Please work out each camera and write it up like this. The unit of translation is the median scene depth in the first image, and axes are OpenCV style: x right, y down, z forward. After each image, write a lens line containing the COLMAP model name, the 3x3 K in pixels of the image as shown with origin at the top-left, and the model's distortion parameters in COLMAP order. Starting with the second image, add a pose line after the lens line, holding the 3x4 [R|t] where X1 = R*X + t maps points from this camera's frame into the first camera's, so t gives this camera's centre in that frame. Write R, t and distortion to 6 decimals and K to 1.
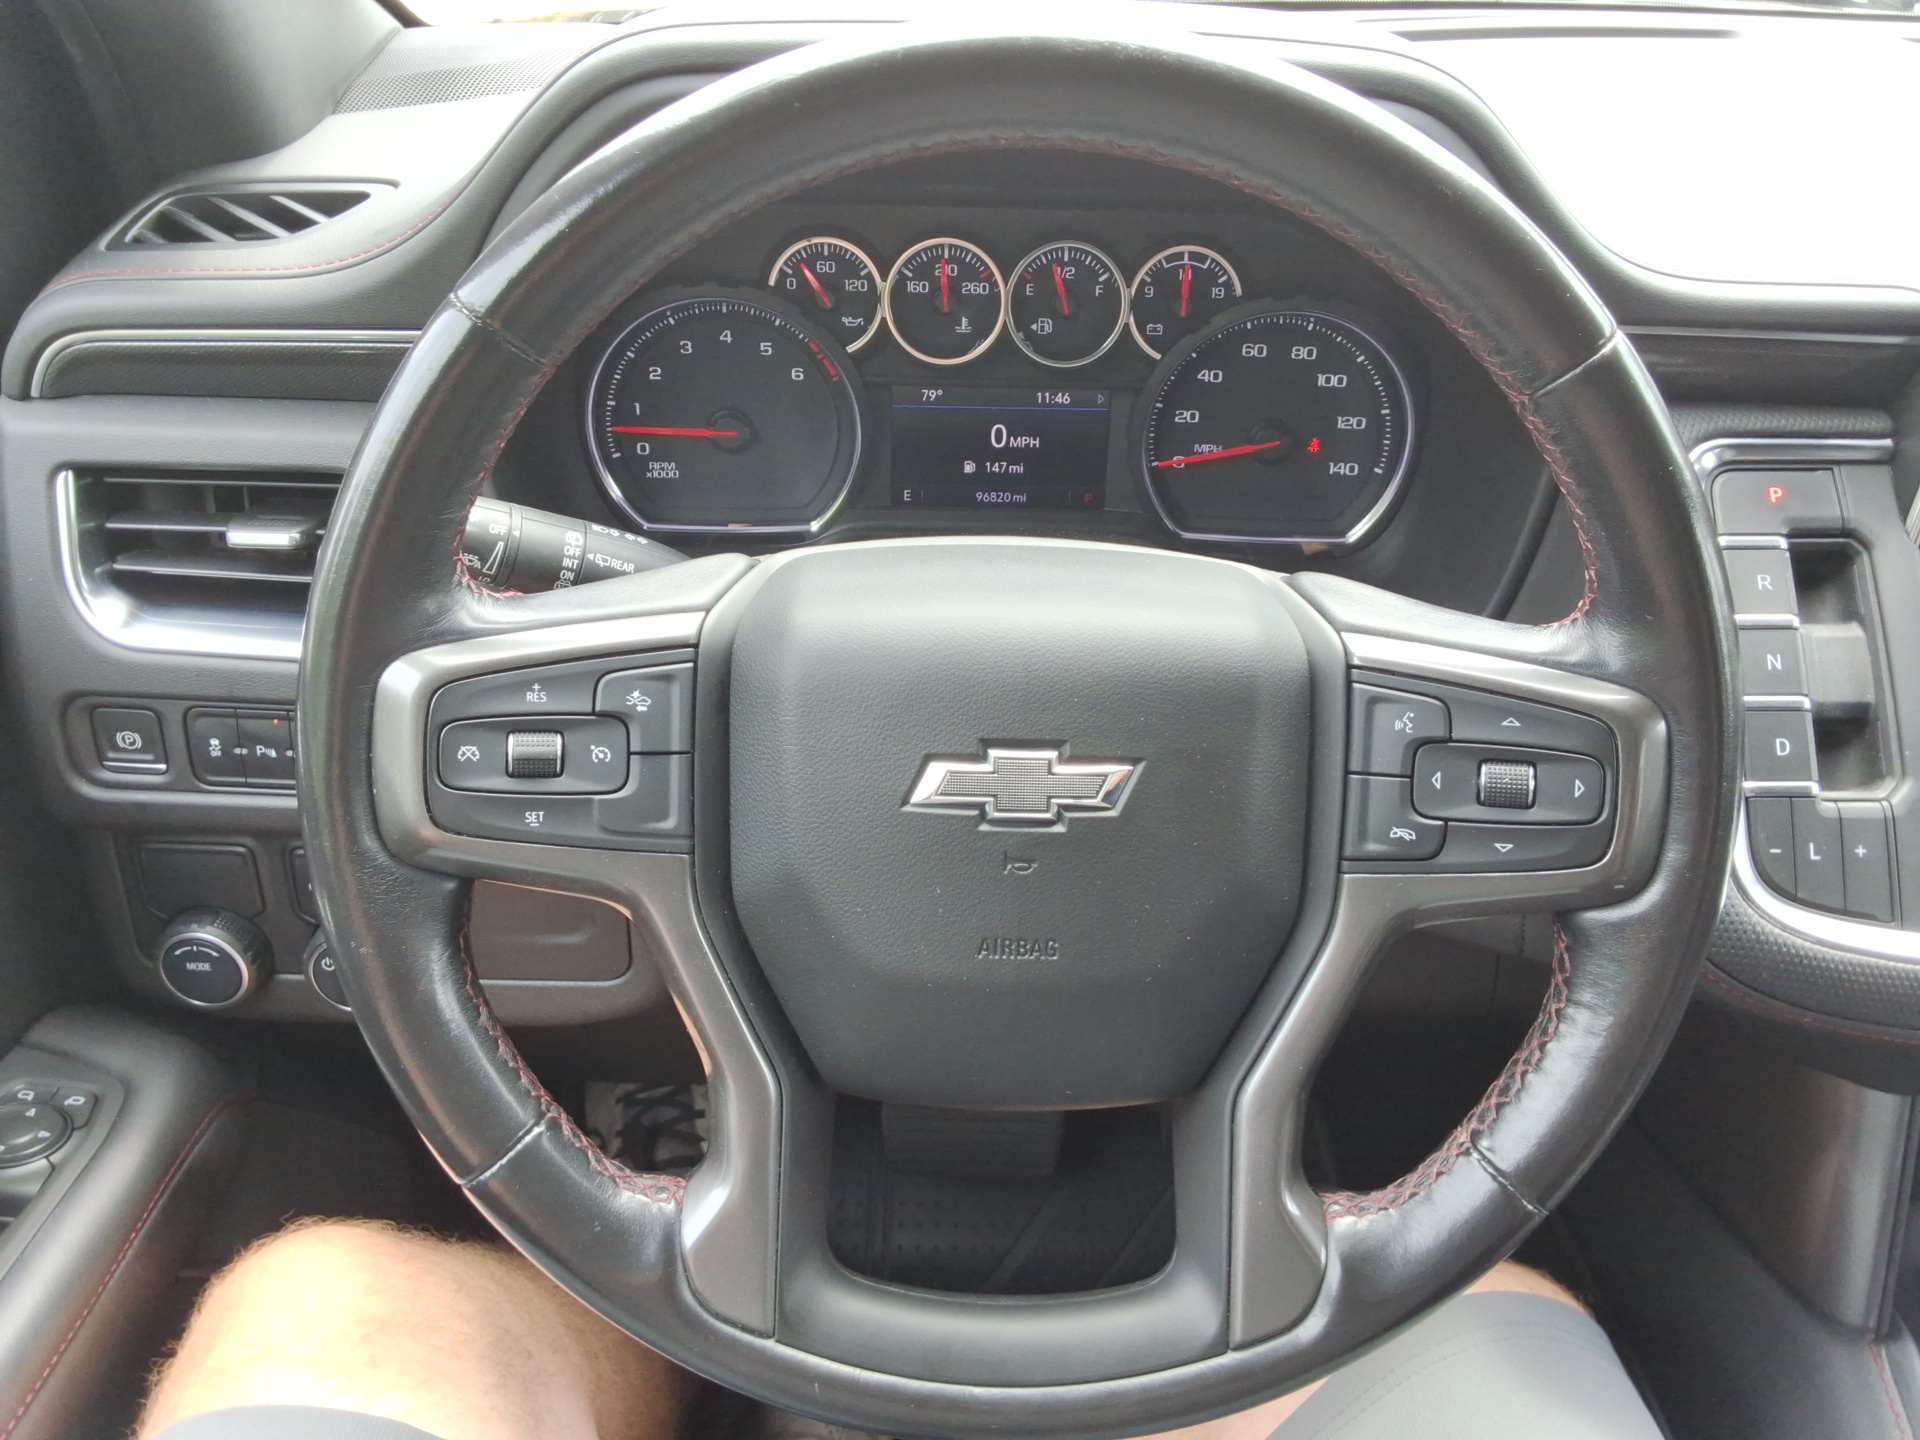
lens RADIAL K [[1544.4, 0, 966.1], [0, 1544.4, 713.0], [0, 0, 1]] dist [0.102512, -0.160199]
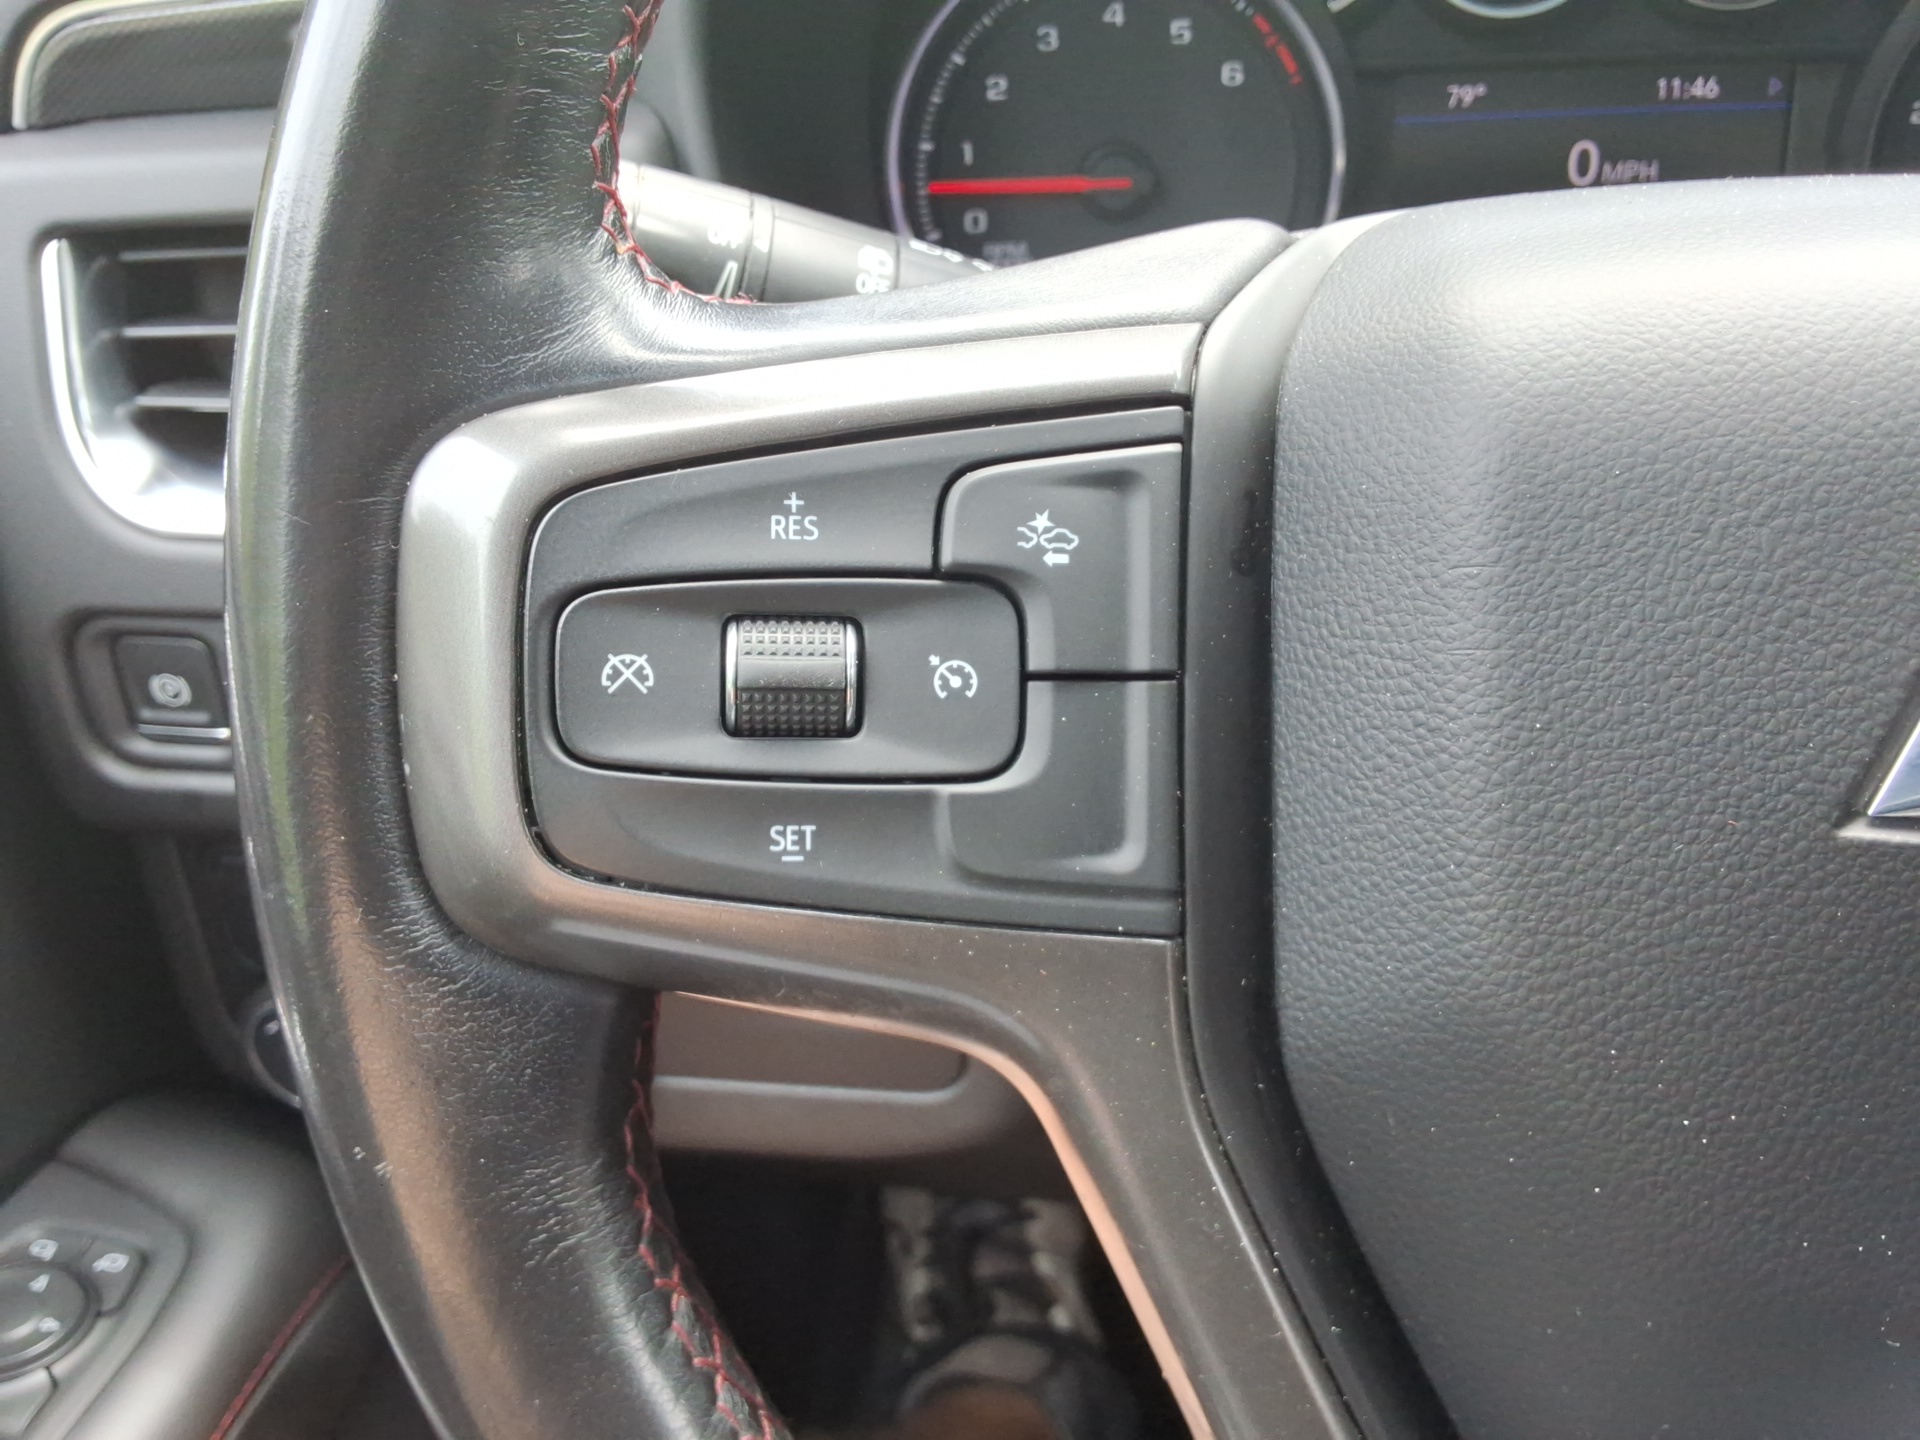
lens RADIAL K [[1544.4, 0, 913.1], [0, 1544.4, 699.8], [0, 0, 1]] dist [0.102512, -0.160199]
pose [[0.977979, -0.005339, -0.208637, -0.160628], [0.004703, 0.999983, -0.003543, 0.032533], [0.208652, 0.002484, 0.977987, 0.604661]]
